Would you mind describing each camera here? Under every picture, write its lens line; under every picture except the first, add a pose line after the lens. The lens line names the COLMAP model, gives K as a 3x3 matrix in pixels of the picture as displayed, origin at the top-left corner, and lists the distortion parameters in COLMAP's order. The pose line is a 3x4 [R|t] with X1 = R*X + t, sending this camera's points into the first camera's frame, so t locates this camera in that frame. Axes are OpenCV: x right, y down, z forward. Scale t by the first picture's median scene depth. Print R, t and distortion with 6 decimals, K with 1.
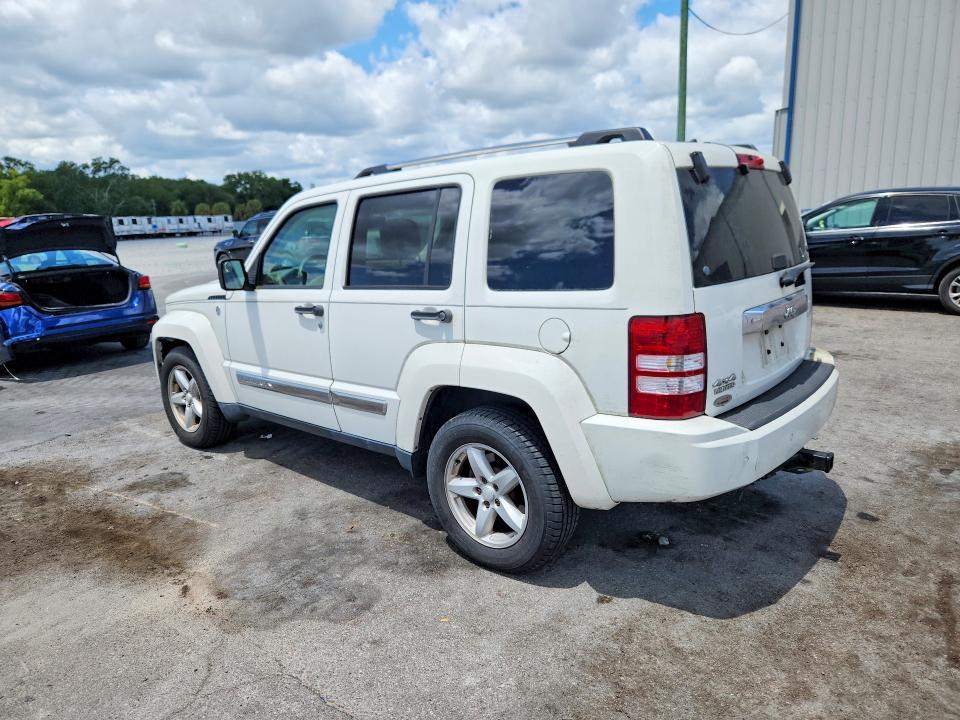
lens RADIAL K [[665.2, 0, 461.2], [0, 665.2, 359.1], [0, 0, 1]] dist [0.000852, 0.001542]
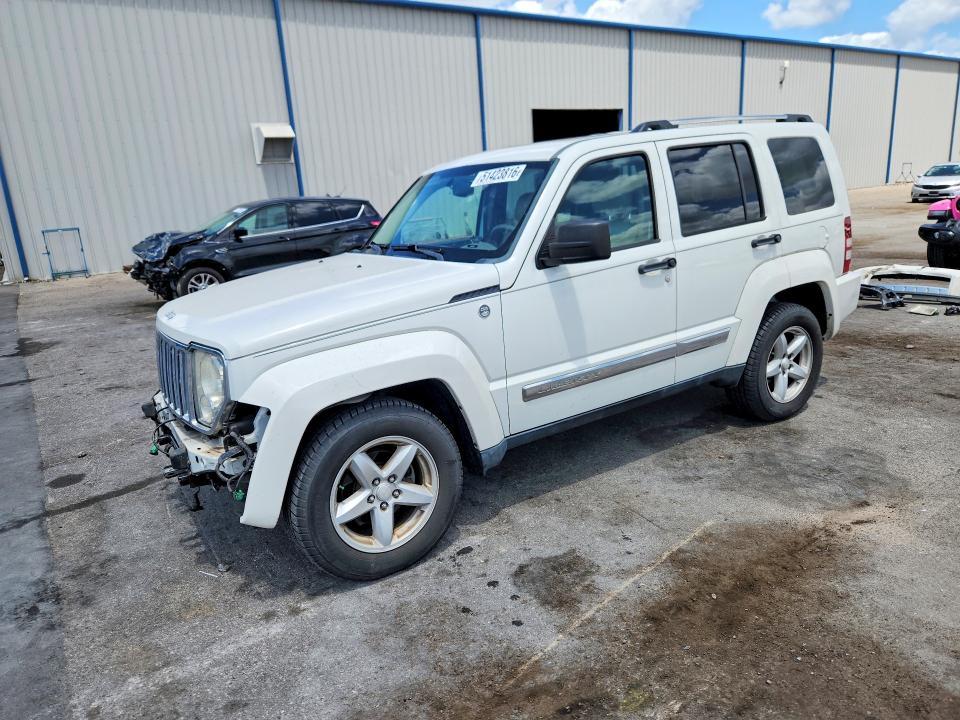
lens RADIAL K [[655.2, 0, 480.0], [0, 655.2, 360.0], [0, 0, 1]] dist [0.025171, -0.007926]
pose [[0.270951, -0.205489, 0.940404, -1.176002], [0.272032, 0.953471, 0.129966, -0.132572], [-0.923355, 0.220605, 0.314244, 0.948889]]
